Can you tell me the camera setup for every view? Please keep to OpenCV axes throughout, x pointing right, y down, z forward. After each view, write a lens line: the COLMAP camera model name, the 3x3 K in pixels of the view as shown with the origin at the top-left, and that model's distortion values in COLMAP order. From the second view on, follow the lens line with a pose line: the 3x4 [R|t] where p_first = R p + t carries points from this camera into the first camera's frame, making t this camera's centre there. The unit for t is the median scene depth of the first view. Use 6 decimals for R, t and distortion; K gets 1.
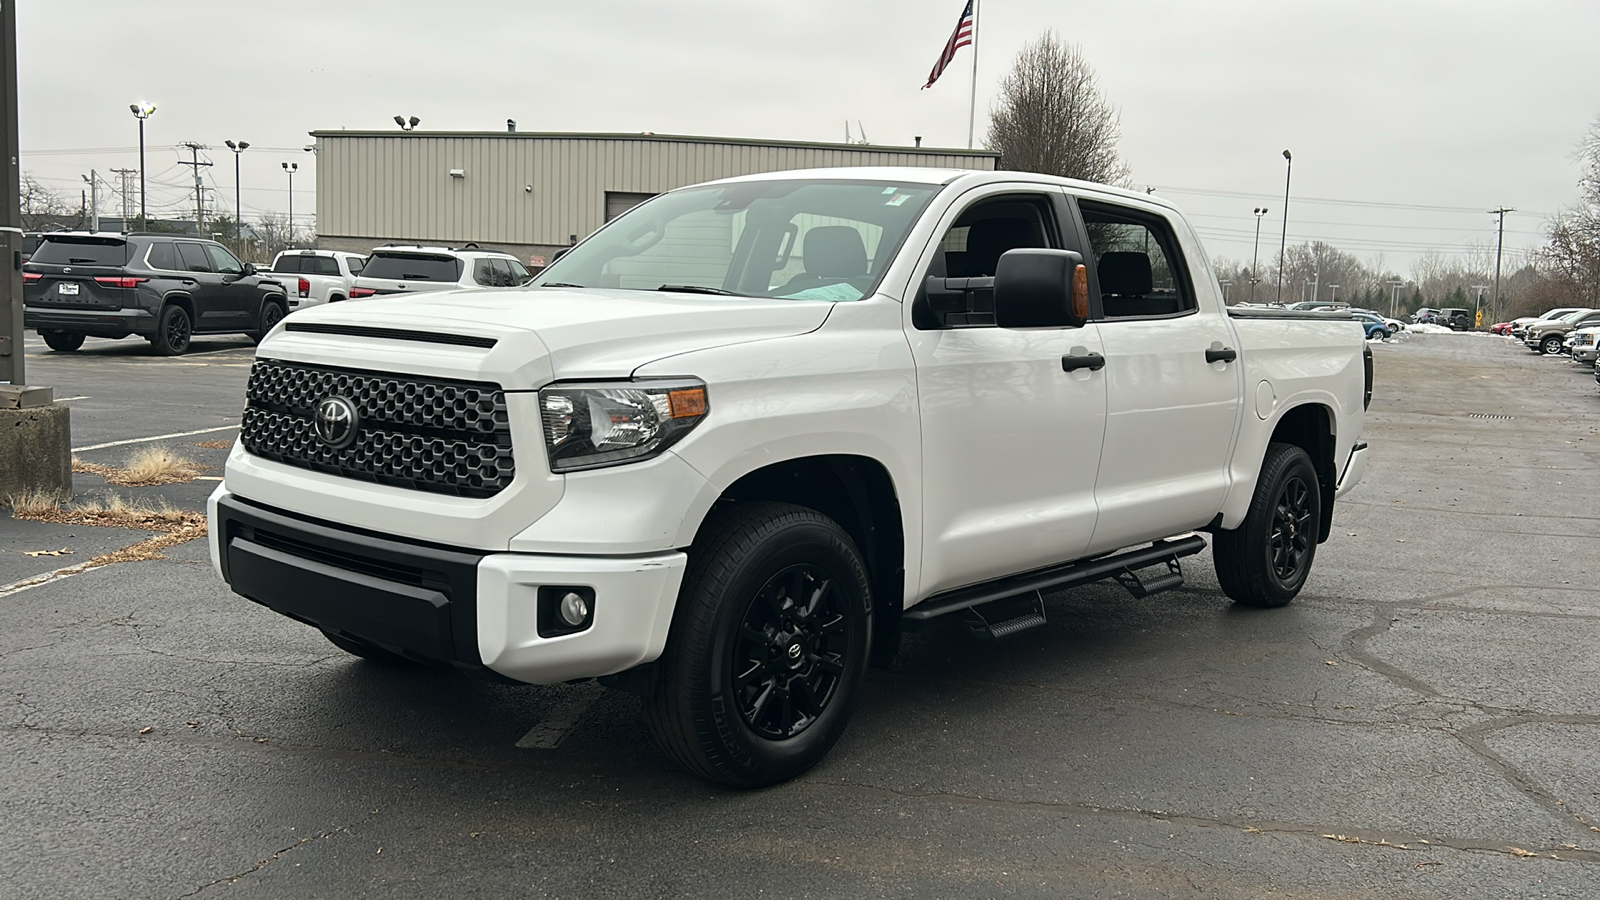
lens RADIAL K [[1371.2, 0, 803.4], [0, 1371.2, 449.4], [0, 0, 1]] dist [0.036717, -0.016007]
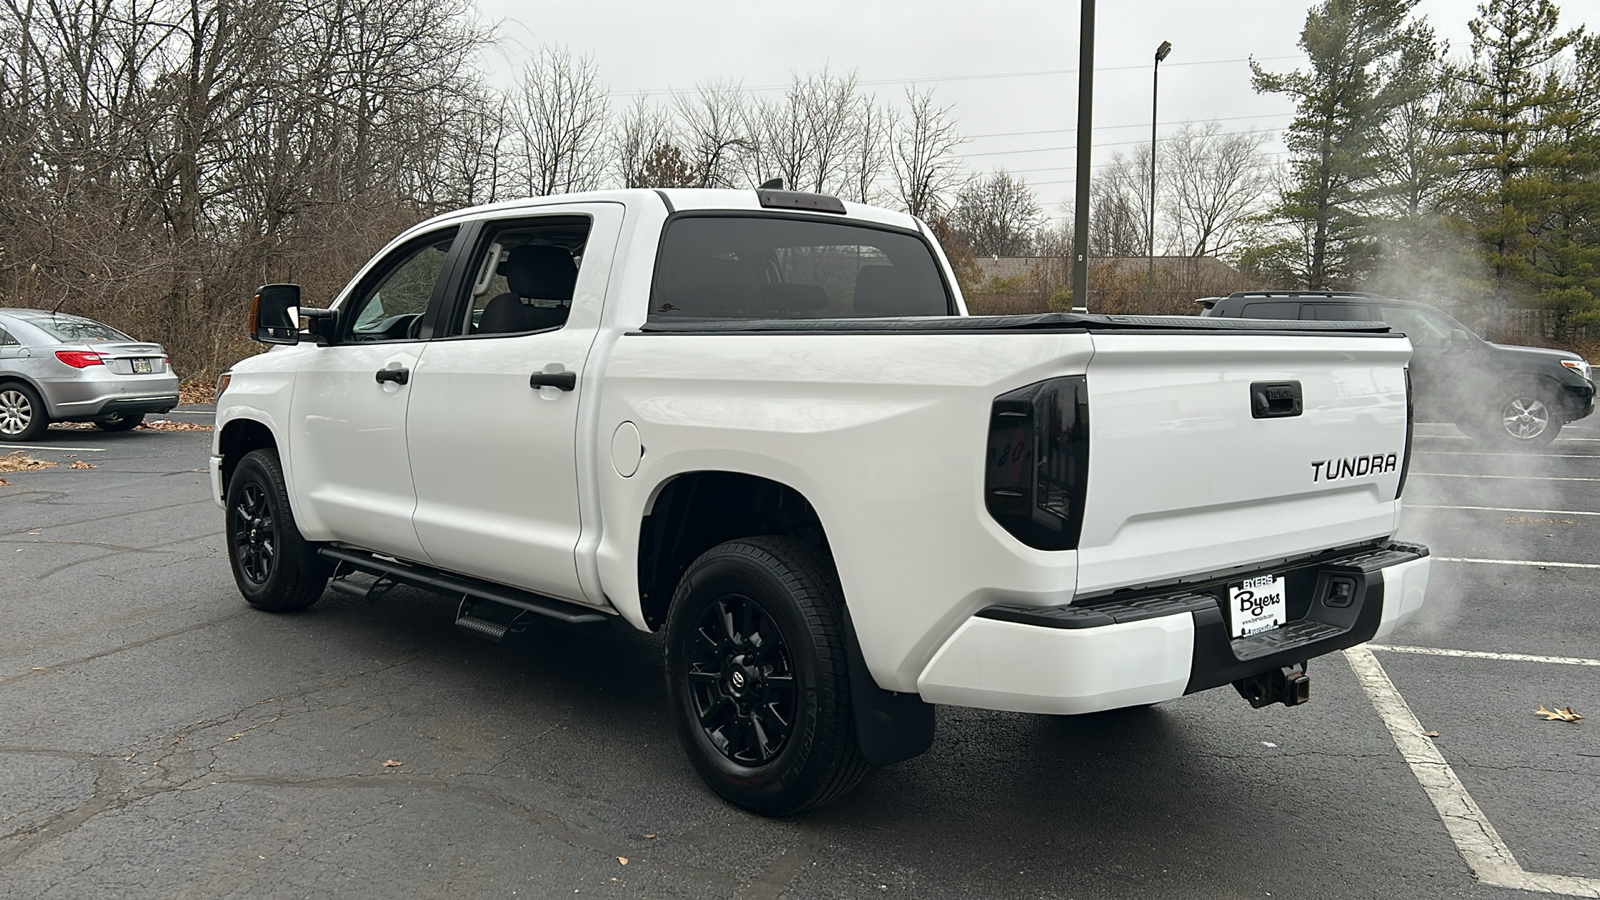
lens RADIAL K [[1371.2, 0, 803.4], [0, 1371.2, 449.4], [0, 0, 1]] dist [0.036717, -0.016007]
pose [[-0.119539, 0.042863, -0.991904, 1.302253], [-0.119324, 0.991206, 0.057213, -0.110568], [0.985633, 0.125197, -0.113373, 1.495295]]
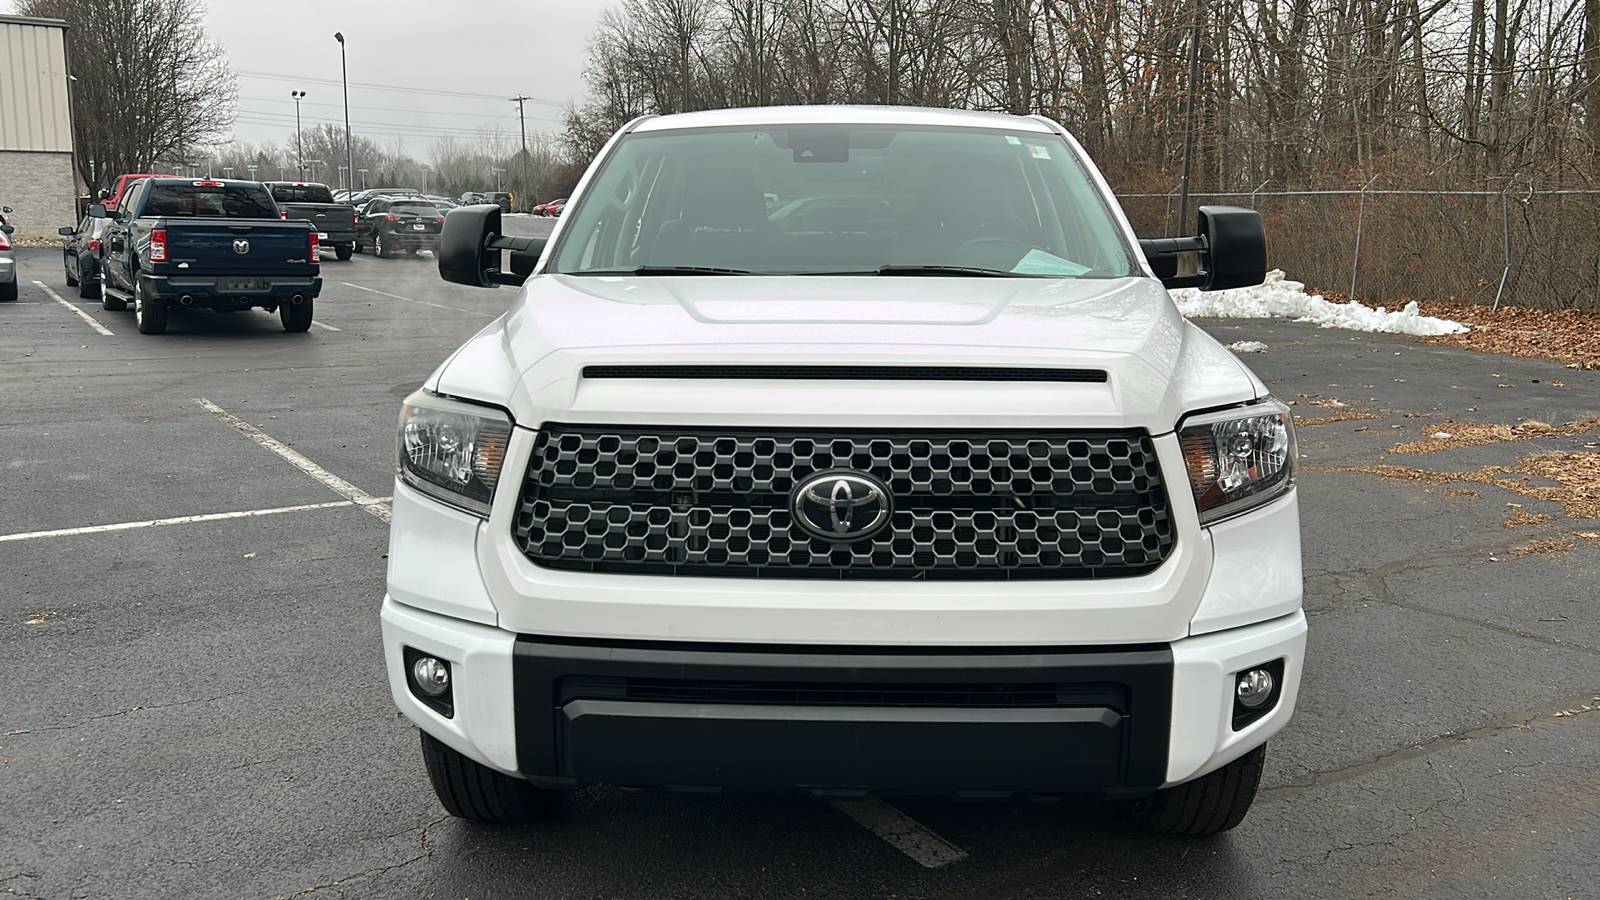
lens RADIAL K [[1370.9, 0, 800.0], [0, 1370.9, 450.0], [0, 0, 1]] dist [0.036358, -0.012993]
pose [[0.779362, -0.142180, 0.610229, -0.611189], [0.091370, 0.989293, 0.113805, -0.102094], [-0.619876, -0.032939, 0.784009, 0.368785]]
